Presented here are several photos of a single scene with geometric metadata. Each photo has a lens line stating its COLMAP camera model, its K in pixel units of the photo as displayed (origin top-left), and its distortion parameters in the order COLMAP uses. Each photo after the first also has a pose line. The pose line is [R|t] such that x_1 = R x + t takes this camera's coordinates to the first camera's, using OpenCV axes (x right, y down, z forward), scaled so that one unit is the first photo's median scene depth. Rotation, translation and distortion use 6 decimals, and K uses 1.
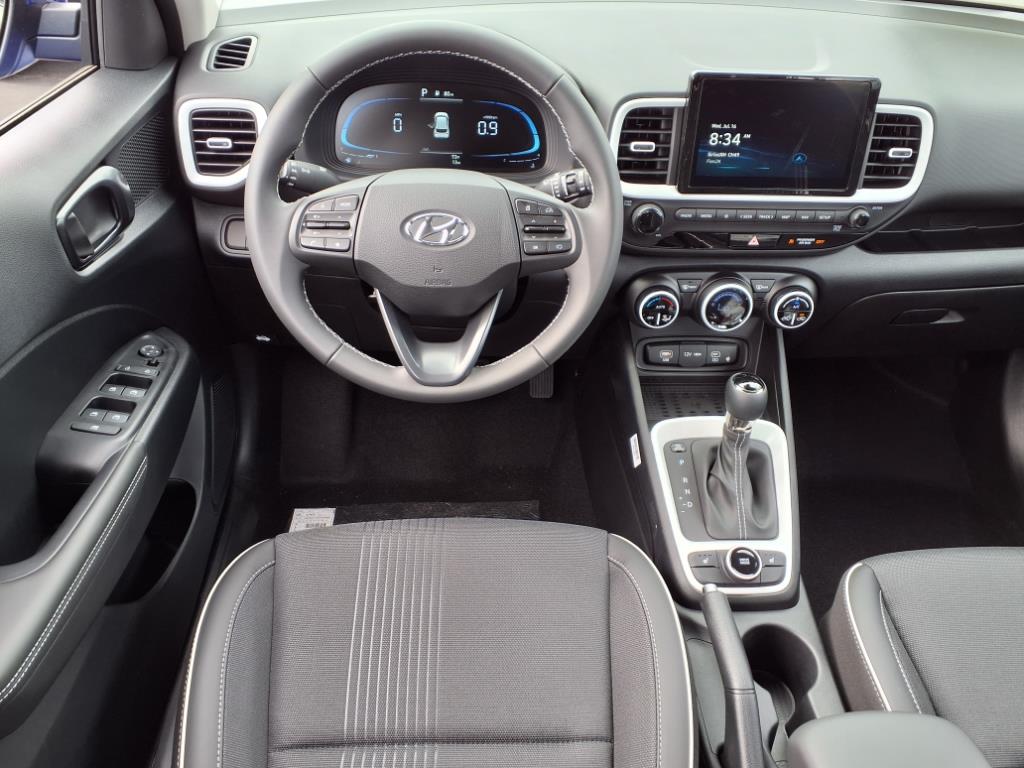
lens RADIAL K [[817.6, 0, 512.0], [0, 817.6, 384.0], [0, 0, 1]] dist [0.001129, -0.004197]
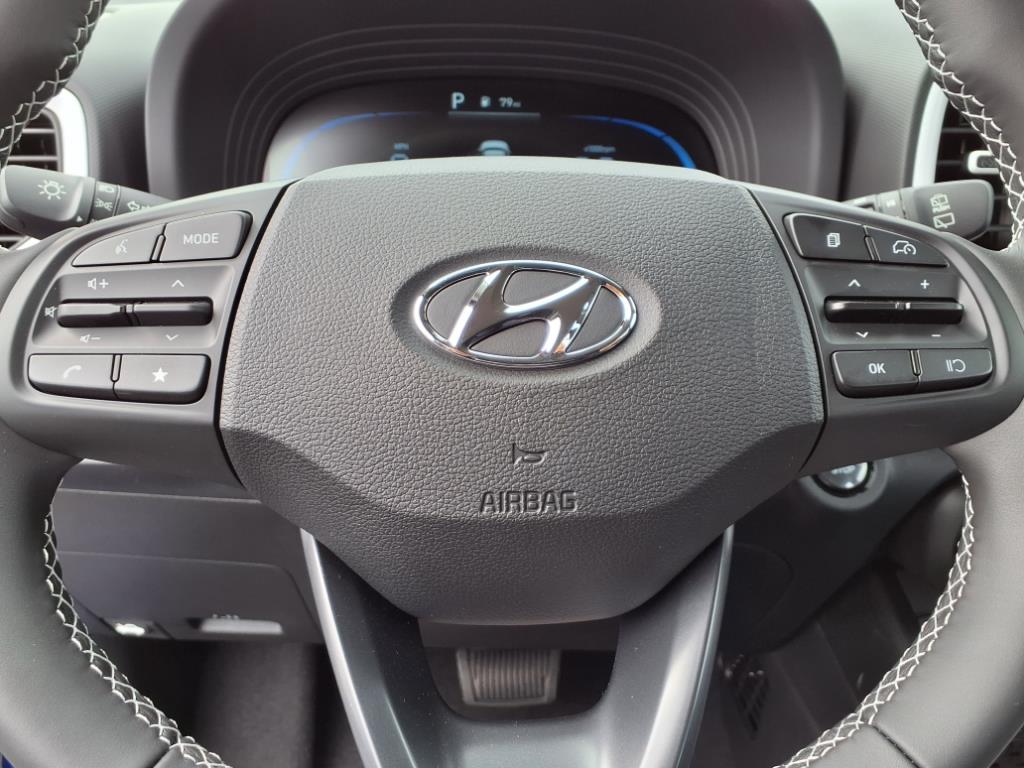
lens RADIAL K [[823.3, 0, 535.4], [0, 823.3, 388.0], [0, 0, 1]] dist [0.046369, -0.001623]
pose [[0.999600, -0.024556, 0.014035, -0.081949], [0.027429, 0.962705, -0.269159, -0.078787], [-0.006902, 0.269436, 0.962994, 0.655041]]
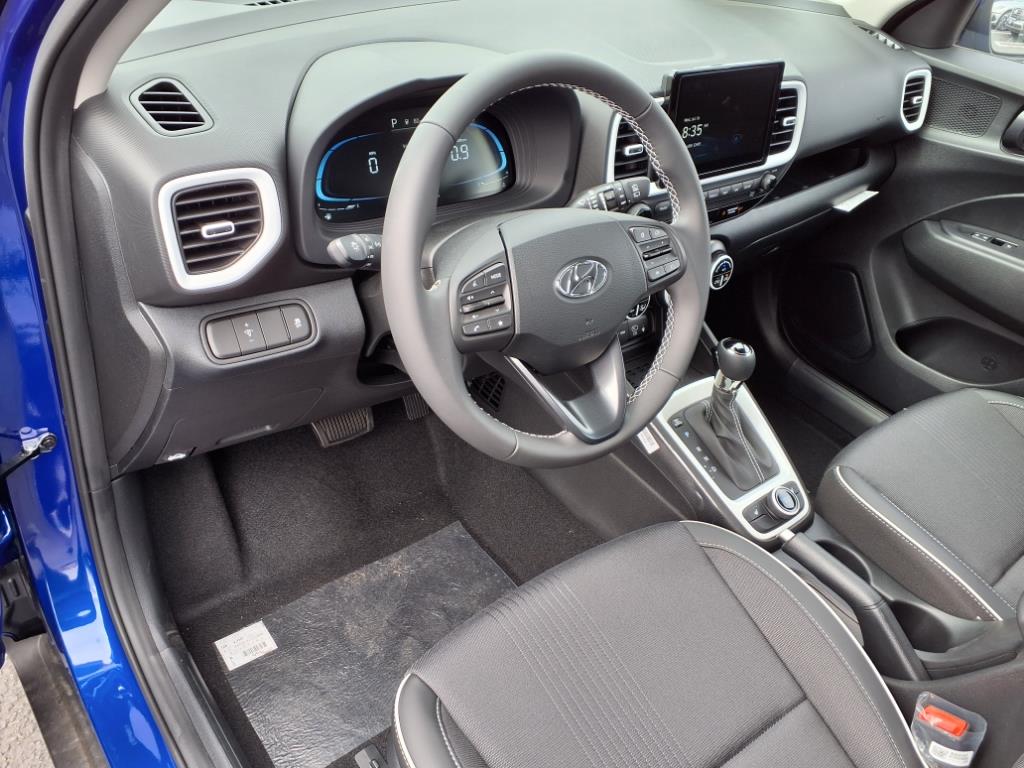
lens RADIAL K [[817.6, 0, 512.0], [0, 817.6, 384.0], [0, 0, 1]] dist [0.001129, -0.004197]
pose [[0.819840, -0.290125, 0.493650, -0.567260], [0.266305, 0.956412, 0.119825, -0.181933], [-0.506897, 0.033224, 0.861366, 0.226787]]
